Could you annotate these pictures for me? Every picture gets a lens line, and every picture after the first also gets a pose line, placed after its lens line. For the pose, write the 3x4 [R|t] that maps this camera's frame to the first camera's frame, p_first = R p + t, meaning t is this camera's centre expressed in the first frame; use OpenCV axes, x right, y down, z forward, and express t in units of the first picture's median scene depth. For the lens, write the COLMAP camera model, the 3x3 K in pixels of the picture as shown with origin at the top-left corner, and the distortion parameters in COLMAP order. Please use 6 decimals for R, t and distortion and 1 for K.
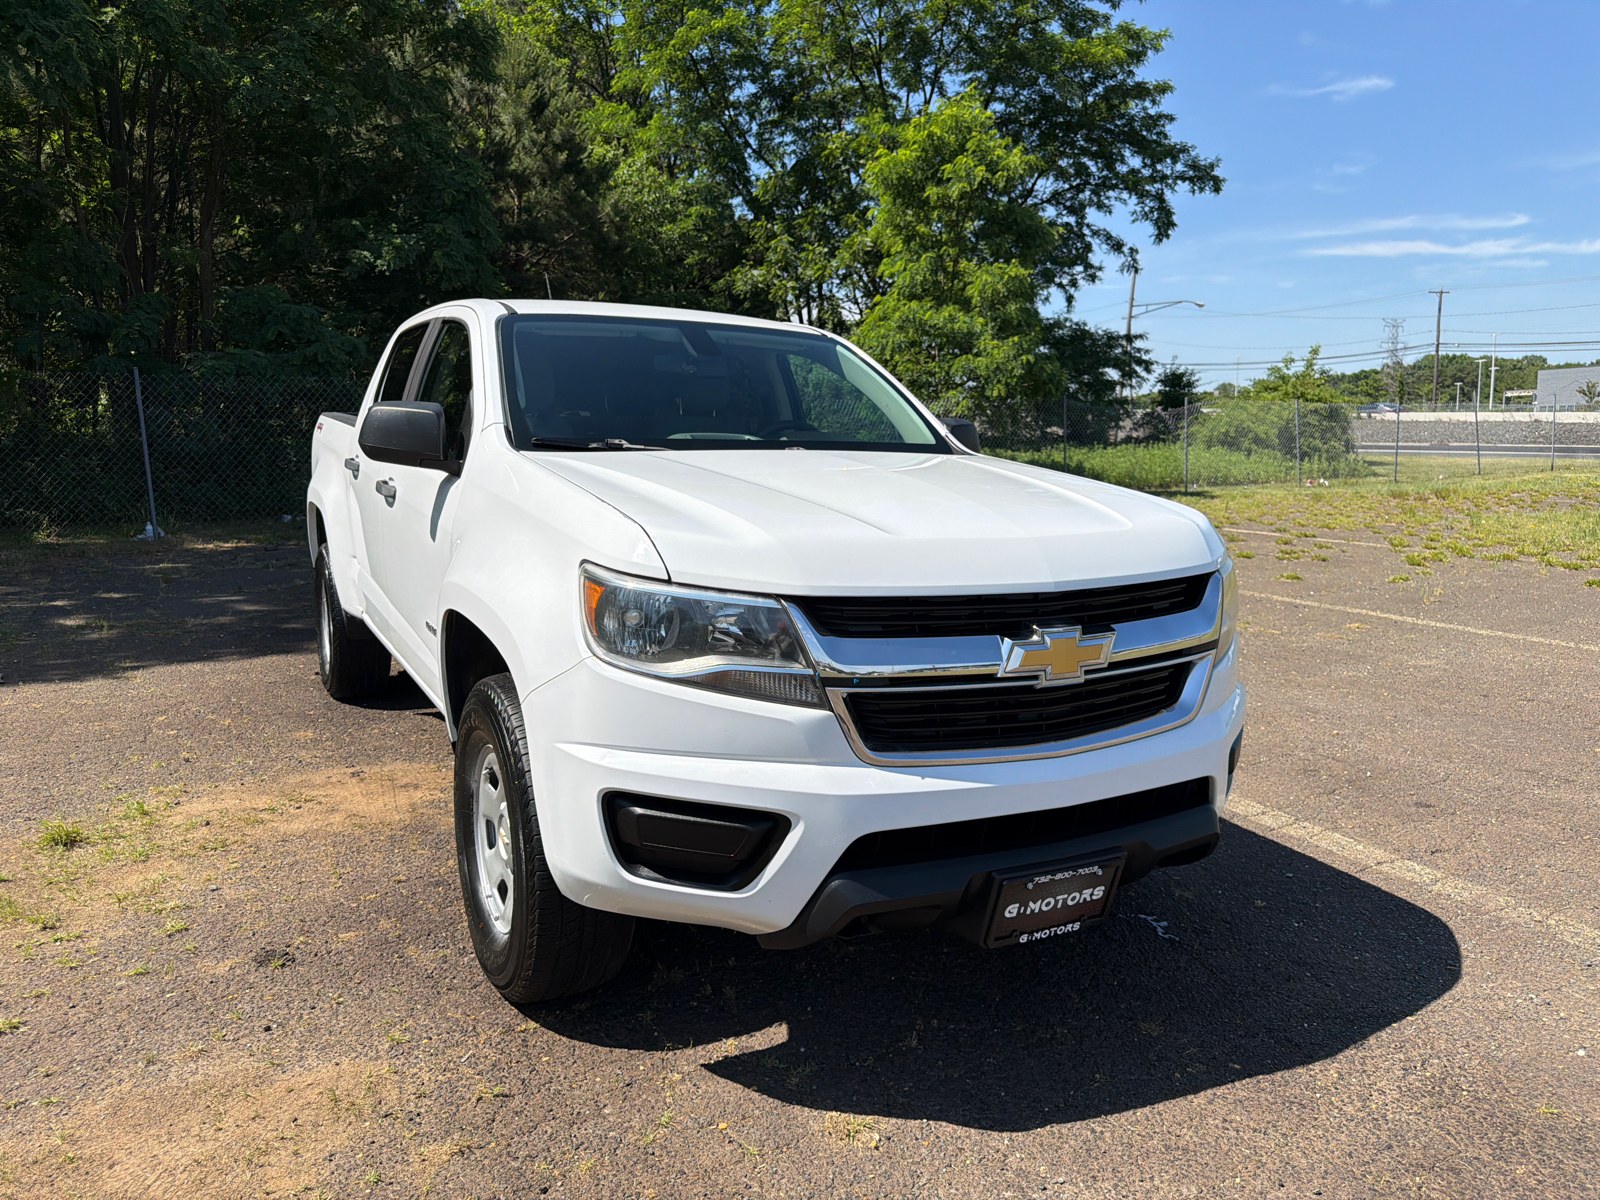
lens RADIAL K [[1134.1, 0, 793.7], [0, 1134.1, 597.4], [0, 0, 1]] dist [0.049135, -0.065561]
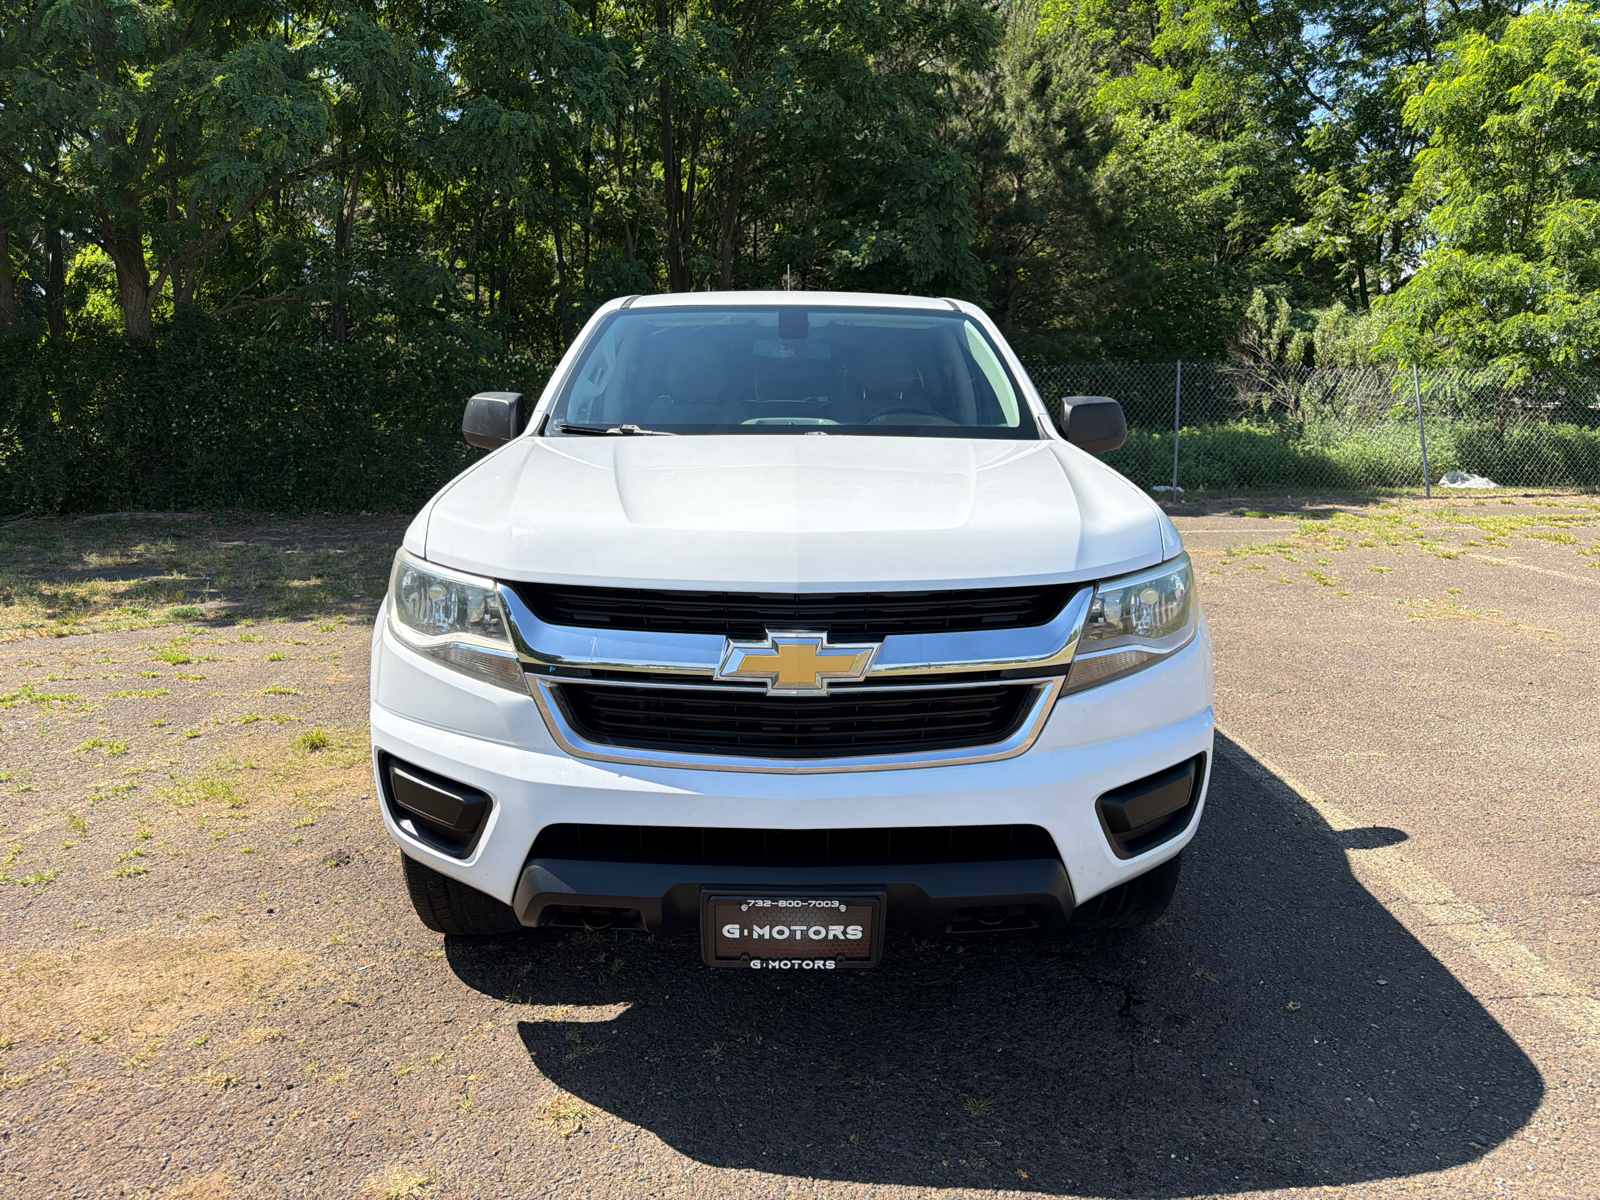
lens RADIAL K [[1134.1, 0, 790.2], [0, 1134.1, 594.3], [0, 0, 1]] dist [0.049135, -0.065561]
pose [[0.883287, 0.061658, -0.464761, 0.356599], [-0.055636, 0.998095, 0.026675, -0.014988], [0.465520, 0.002296, 0.885034, 0.108503]]
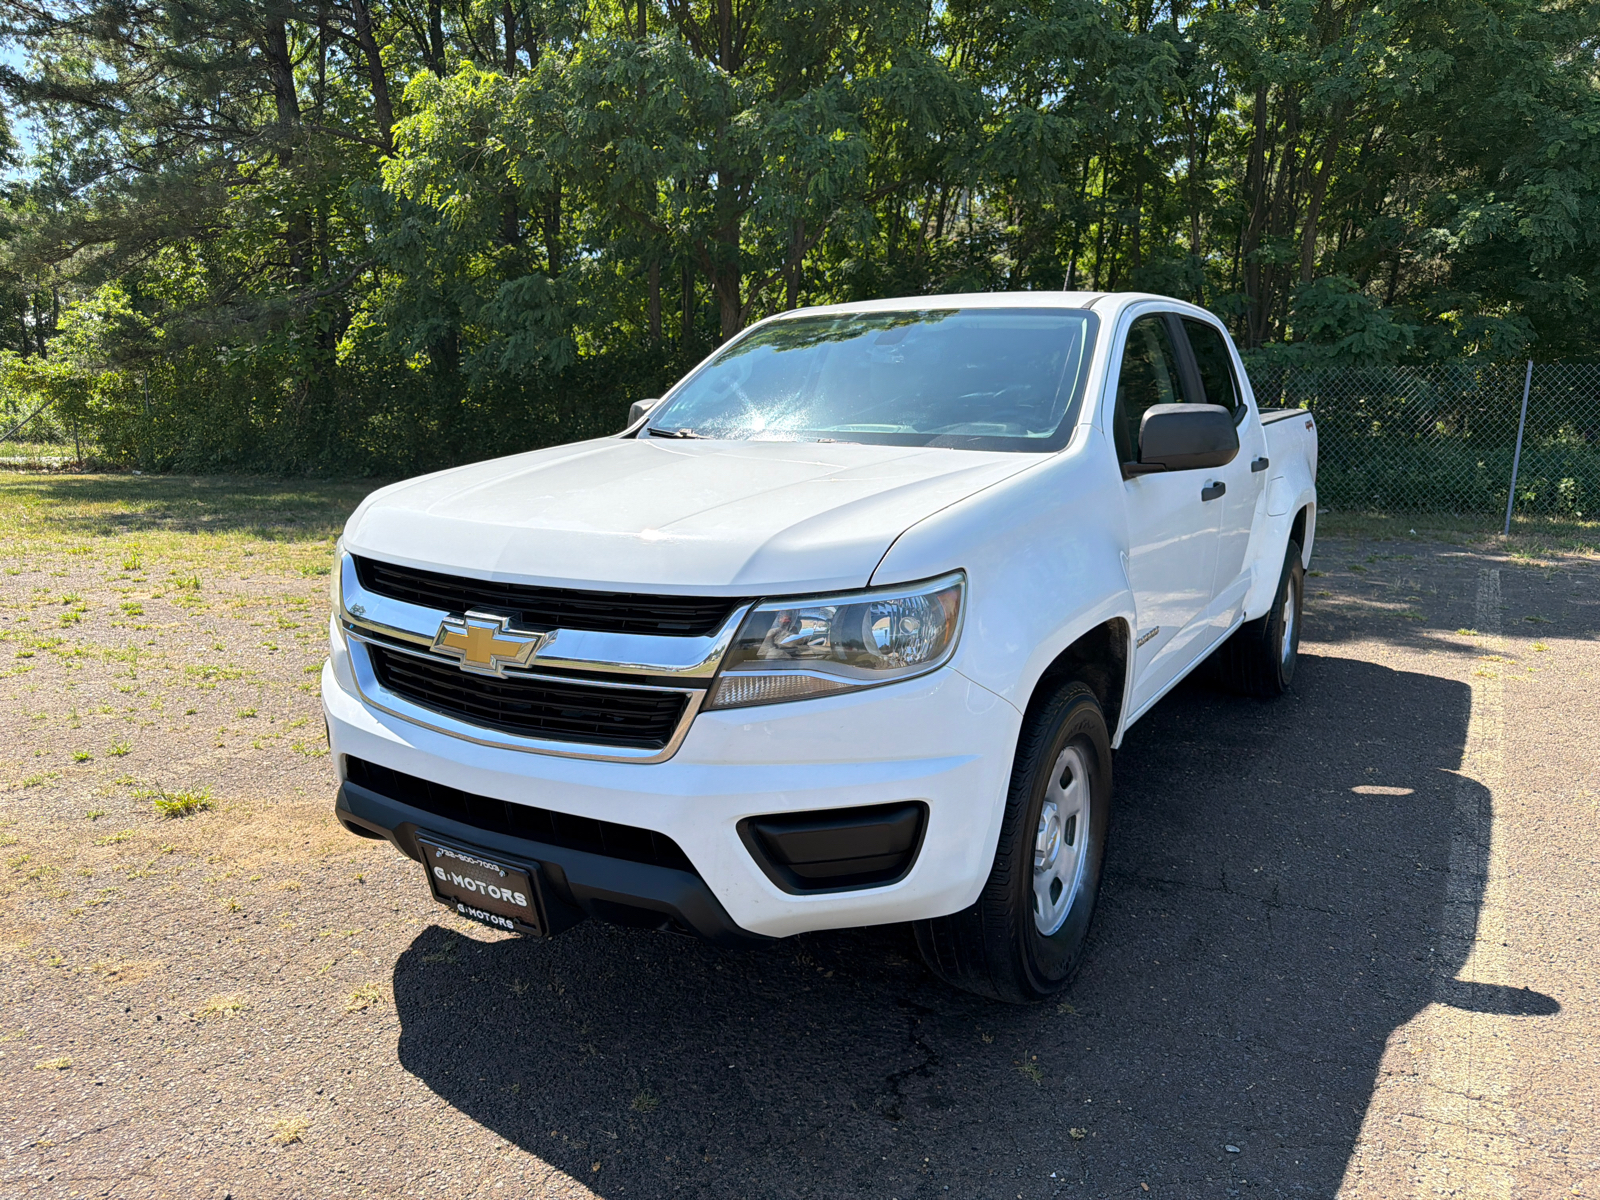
lens RADIAL K [[1134.1, 0, 807.6], [0, 1134.1, 603.4], [0, 0, 1]] dist [0.049135, -0.065561]
pose [[0.505778, 0.138710, -0.851439, 0.676423], [-0.130250, 0.987952, 0.083578, -0.057596], [0.852774, 0.068628, 0.517752, 0.397940]]
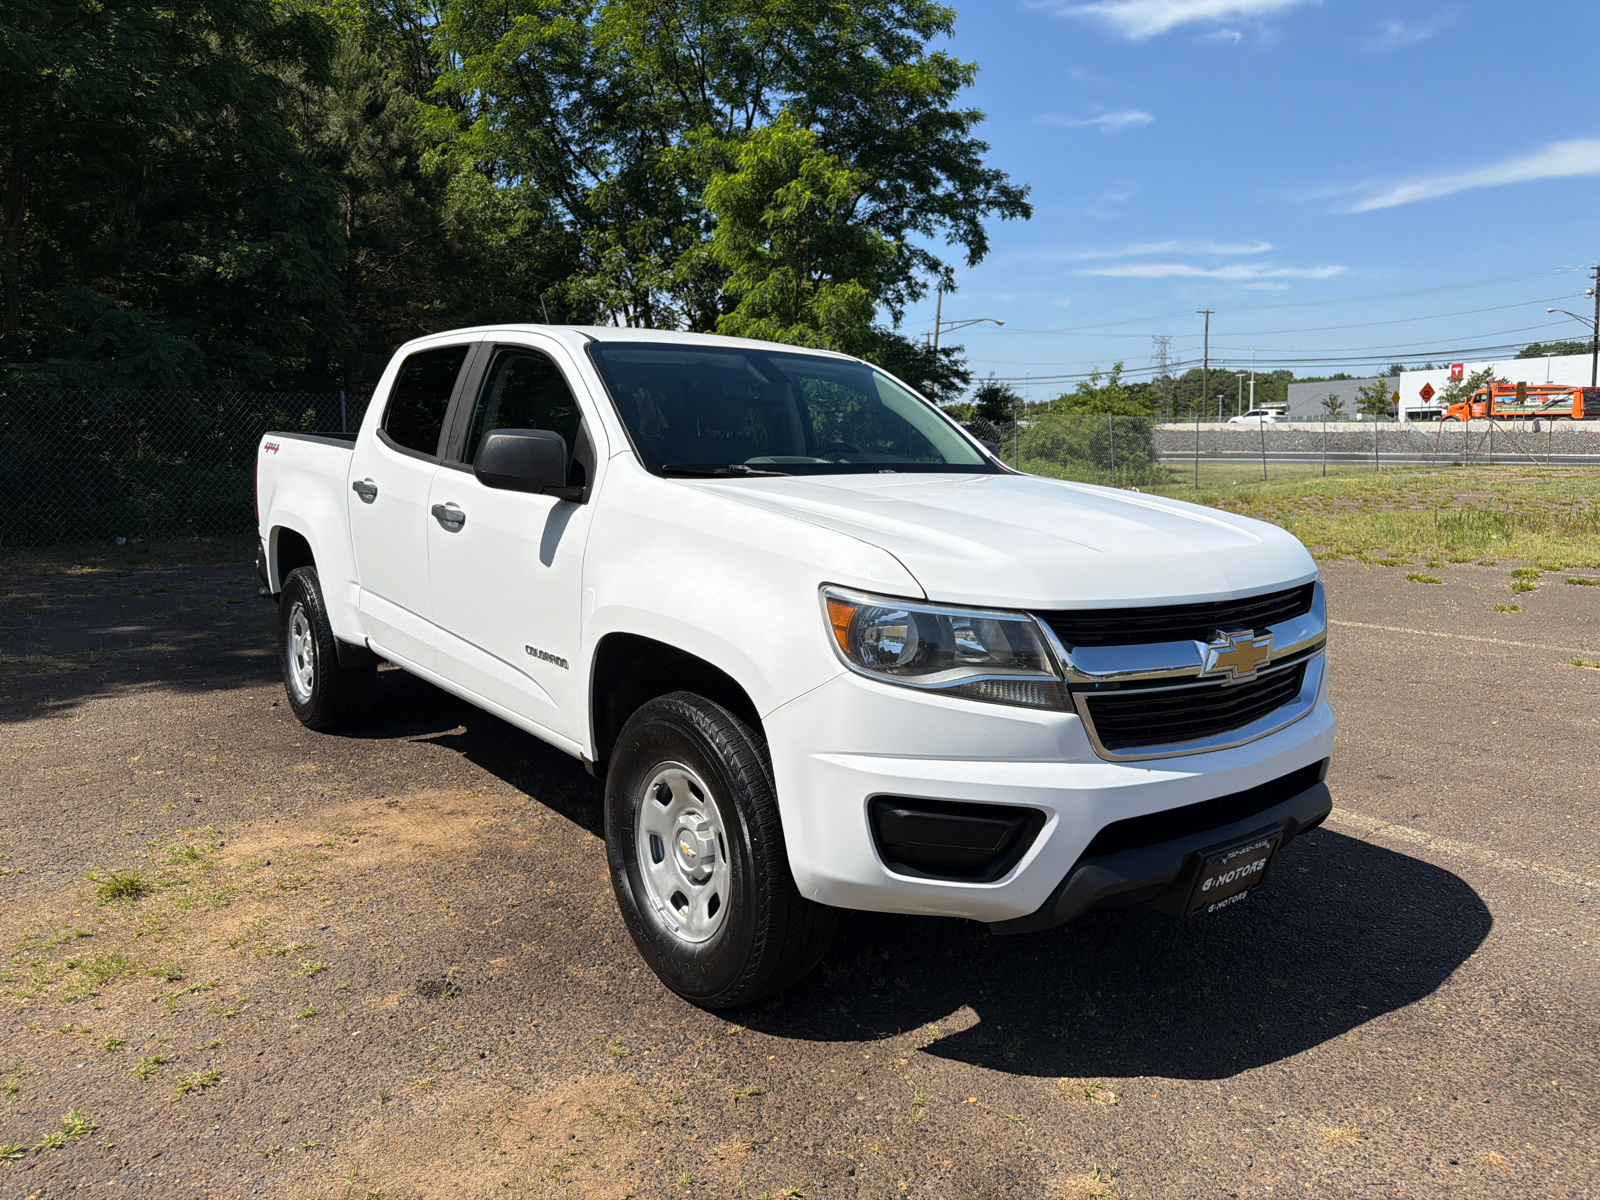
lens RADIAL K [[1134.1, 0, 795.9], [0, 1134.1, 596.1], [0, 0, 1]] dist [0.049135, -0.065561]
pose [[0.985026, -0.026684, 0.170327, -0.216239], [0.028324, 0.999573, -0.007209, -0.007260], [-0.170061, 0.011925, 0.985361, -0.026182]]
